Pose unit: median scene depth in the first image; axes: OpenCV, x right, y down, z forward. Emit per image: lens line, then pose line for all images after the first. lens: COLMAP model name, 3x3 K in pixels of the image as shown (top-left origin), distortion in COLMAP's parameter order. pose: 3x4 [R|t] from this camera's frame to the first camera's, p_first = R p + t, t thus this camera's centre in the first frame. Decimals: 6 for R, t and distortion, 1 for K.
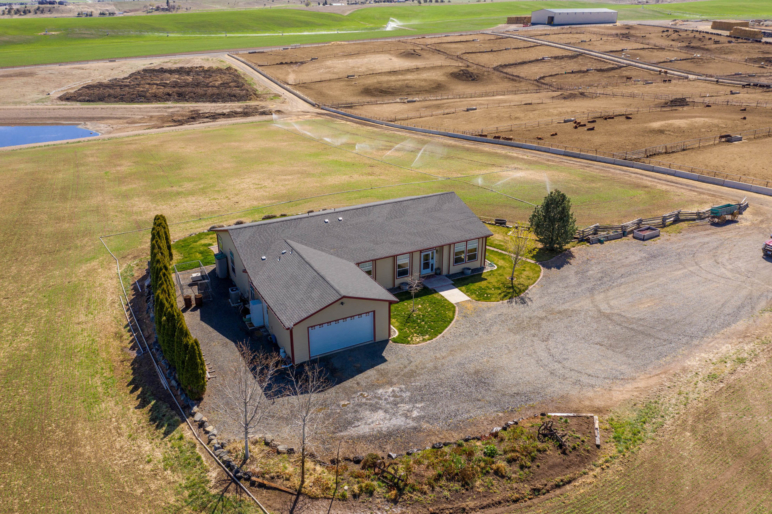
lens RADIAL K [[603.2, 0, 386.0], [0, 603.2, 257.0], [0, 0, 1]] dist [-0.003279, -0.009460]
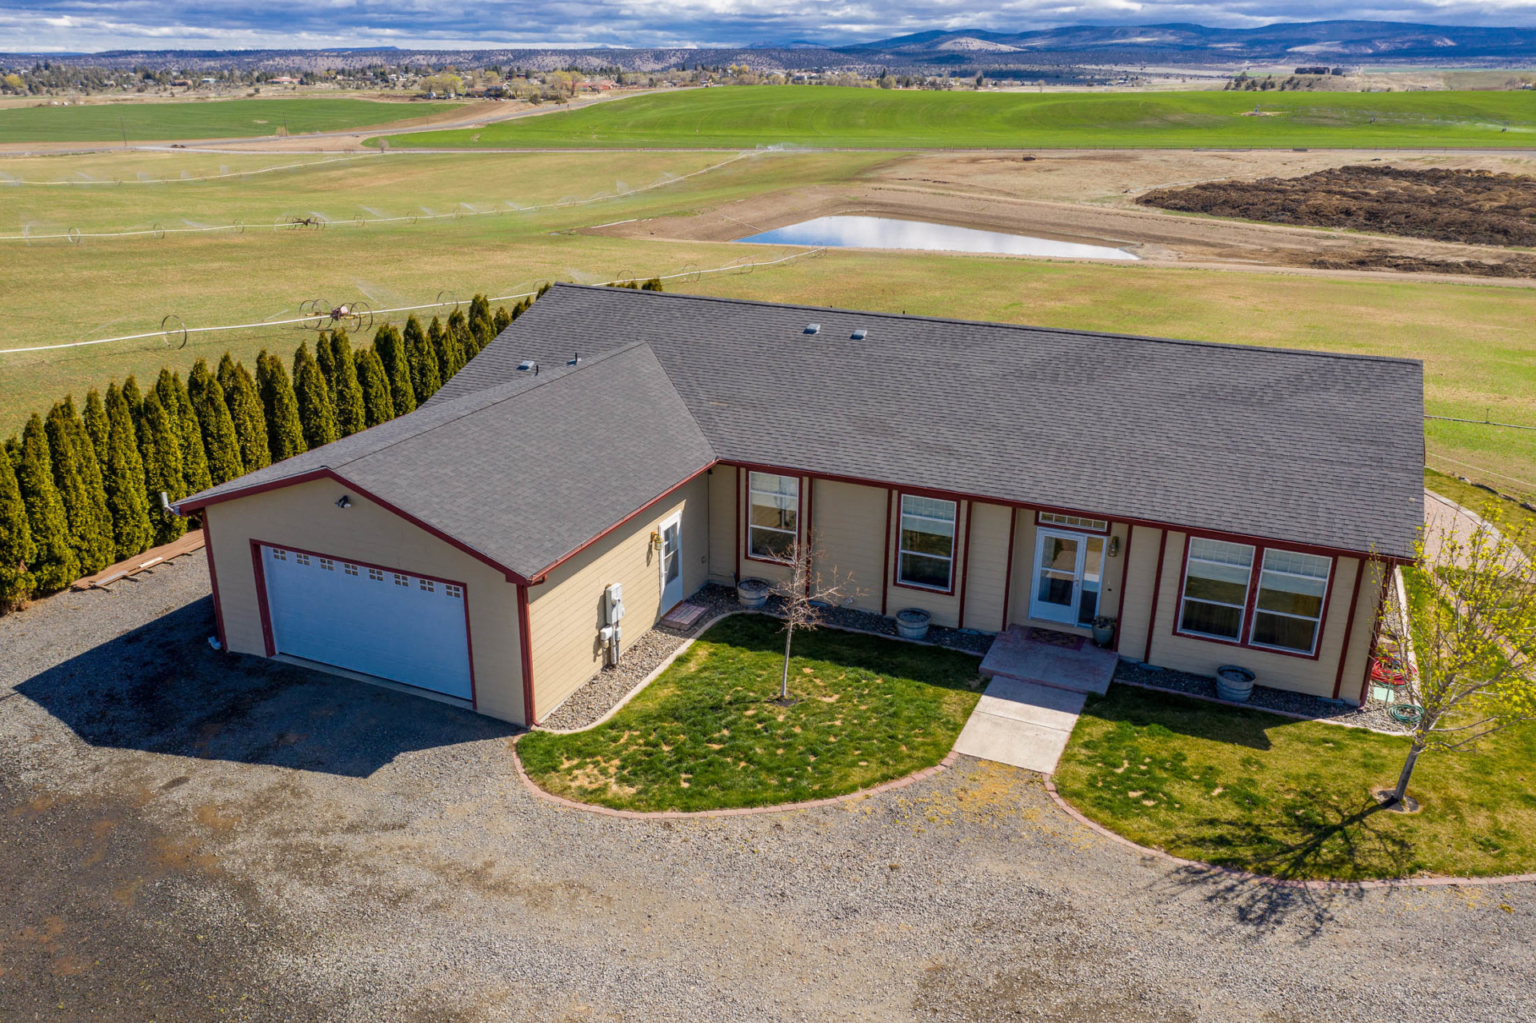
lens RADIAL K [[1200.1, 0, 768.0], [0, 1200.1, 511.5], [0, 0, 1]] dist [-0.003279, -0.009460]
pose [[0.620133, 0.277338, -0.733838, 0.139145], [-0.318524, 0.943864, 0.087543, -0.007998], [0.716922, 0.179457, 0.673660, 0.248195]]
